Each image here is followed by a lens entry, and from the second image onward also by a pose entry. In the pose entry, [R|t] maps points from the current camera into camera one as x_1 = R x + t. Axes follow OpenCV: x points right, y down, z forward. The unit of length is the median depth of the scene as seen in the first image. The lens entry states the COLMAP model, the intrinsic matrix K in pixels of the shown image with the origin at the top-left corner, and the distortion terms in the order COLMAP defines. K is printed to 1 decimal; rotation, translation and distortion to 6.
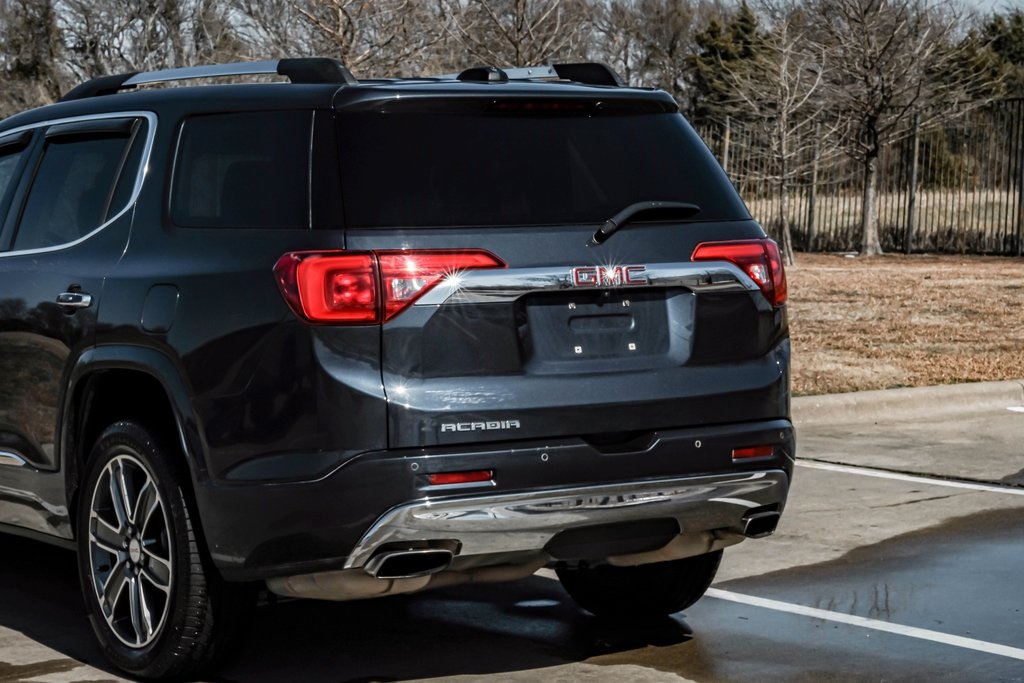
lens RADIAL K [[2479.7, 0, 512.0], [0, 2479.7, 341.5], [0, 0, 1]] dist [-0.035317, 0.504423]
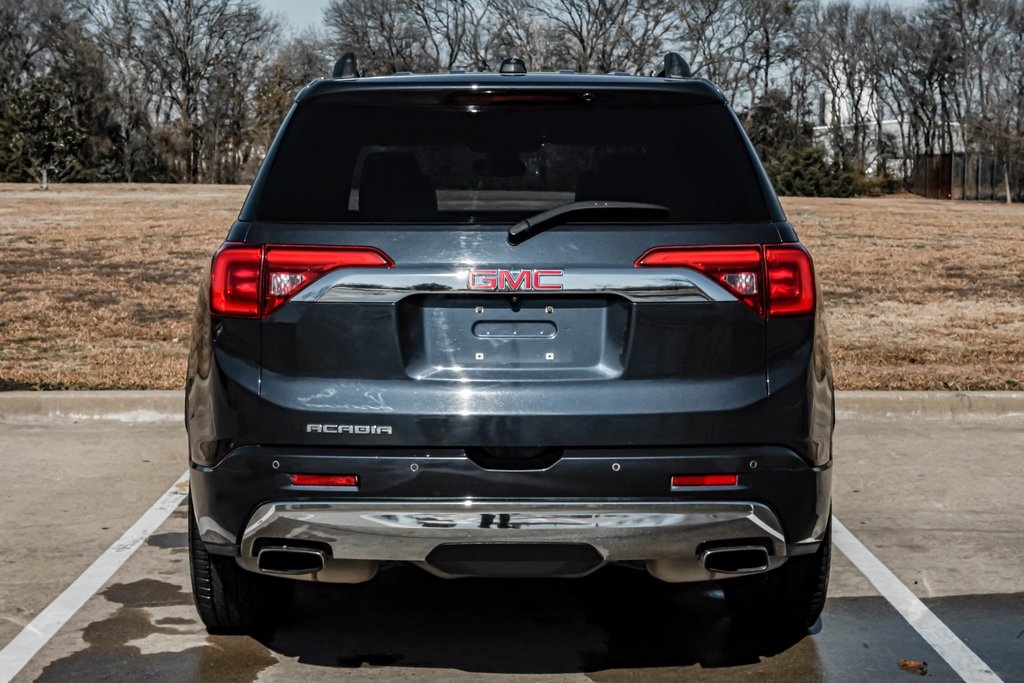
lens RADIAL K [[1734.9, 0, 512.0], [0, 1734.9, 341.5], [0, 0, 1]] dist [0.133668, 0.133876]
pose [[0.842360, 0.066394, -0.534810, 0.399297], [-0.045558, 0.997603, 0.052091, -0.038309], [0.536987, -0.019515, 0.843365, 0.454051]]
